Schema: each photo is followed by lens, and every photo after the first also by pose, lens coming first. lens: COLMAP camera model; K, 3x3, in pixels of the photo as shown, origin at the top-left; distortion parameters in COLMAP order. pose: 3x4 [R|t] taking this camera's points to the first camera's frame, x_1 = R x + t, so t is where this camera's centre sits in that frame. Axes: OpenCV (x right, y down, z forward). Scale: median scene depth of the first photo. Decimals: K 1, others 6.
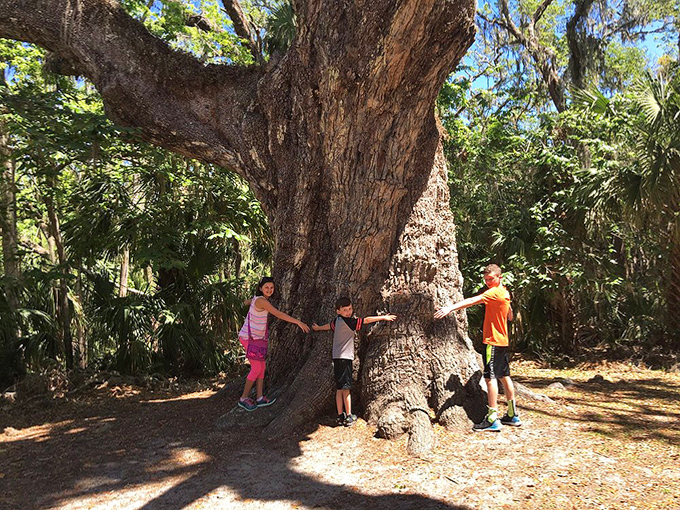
lens RADIAL K [[569.5, 0, 336.4], [0, 569.5, 259.3], [0, 0, 1]] dist [0.048381, -0.046839]
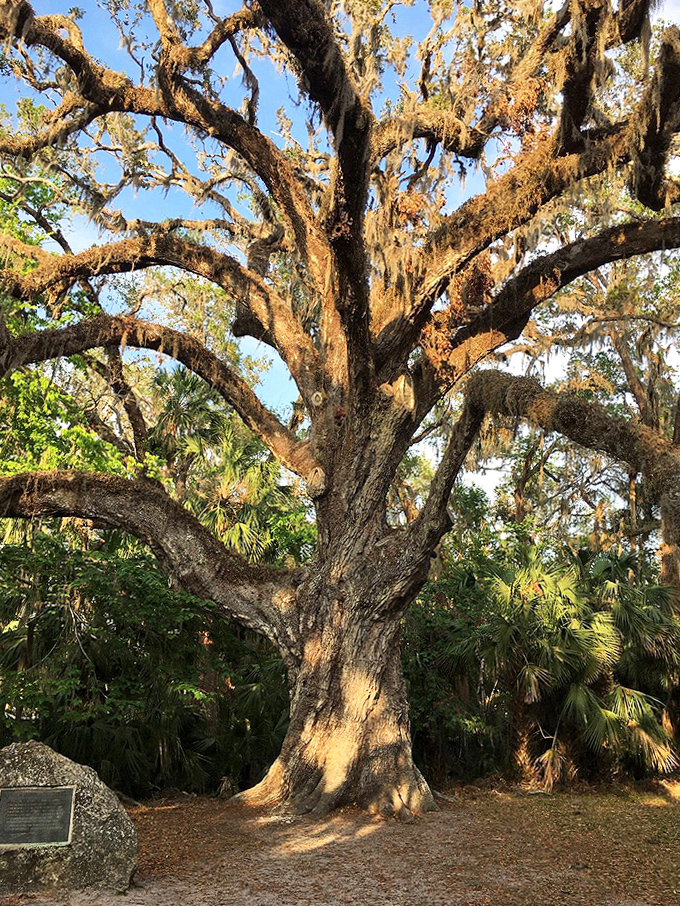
lens RADIAL K [[758.8, 0, 335.8], [0, 758.8, 448.1], [0, 0, 1]] dist [0.048381, -0.046839]
pose [[0.949987, 0.146438, 0.275829, -0.727578], [-0.065601, 0.957112, -0.282195, -0.089061], [-0.305323, 0.249987, 0.918850, -1.186902]]
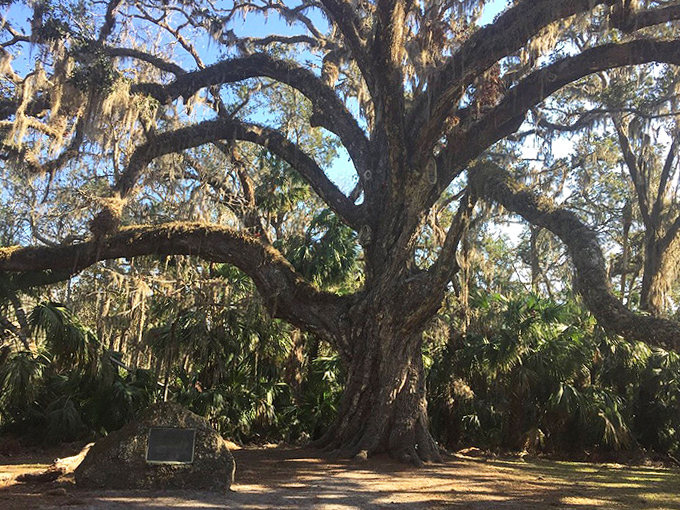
lens RADIAL K [[569.5, 0, 343.9], [0, 569.5, 259.2], [0, 0, 1]] dist [0.048381, -0.046839]
pose [[0.968657, 0.142920, 0.203167, -0.702098], [-0.107496, 0.978532, -0.175841, -0.097752], [-0.223937, 0.148490, 0.963225, -1.340776]]
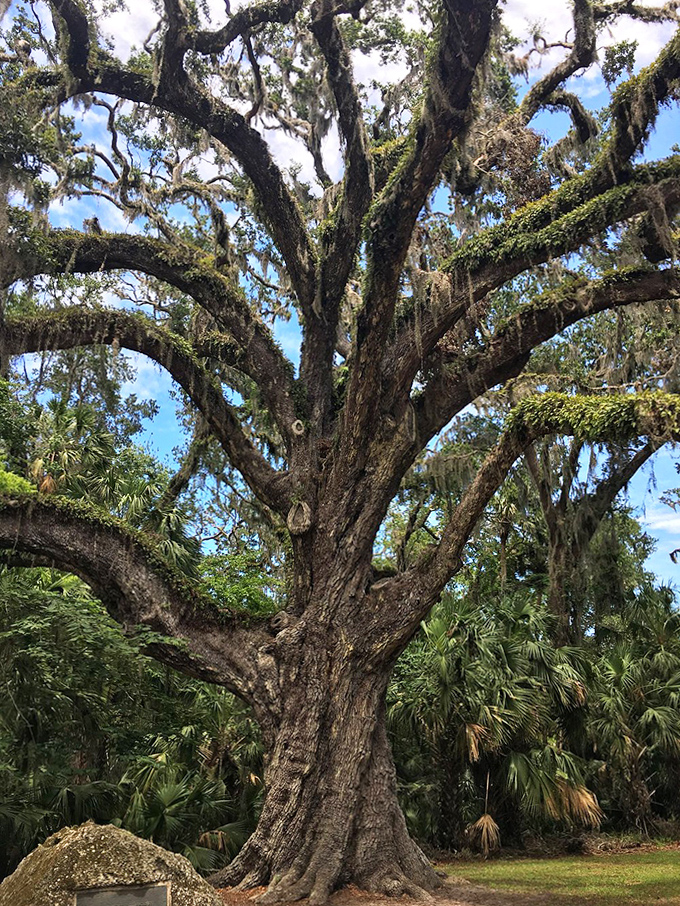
lens RADIAL K [[758.8, 0, 331.1], [0, 758.8, 456.2], [0, 0, 1]] dist [0.048381, -0.046839]
pose [[0.863279, 0.215757, 0.456288, -1.053596], [-0.042892, 0.932118, -0.359606, -0.046088], [-0.502902, 0.290869, 0.813932, -0.810713]]
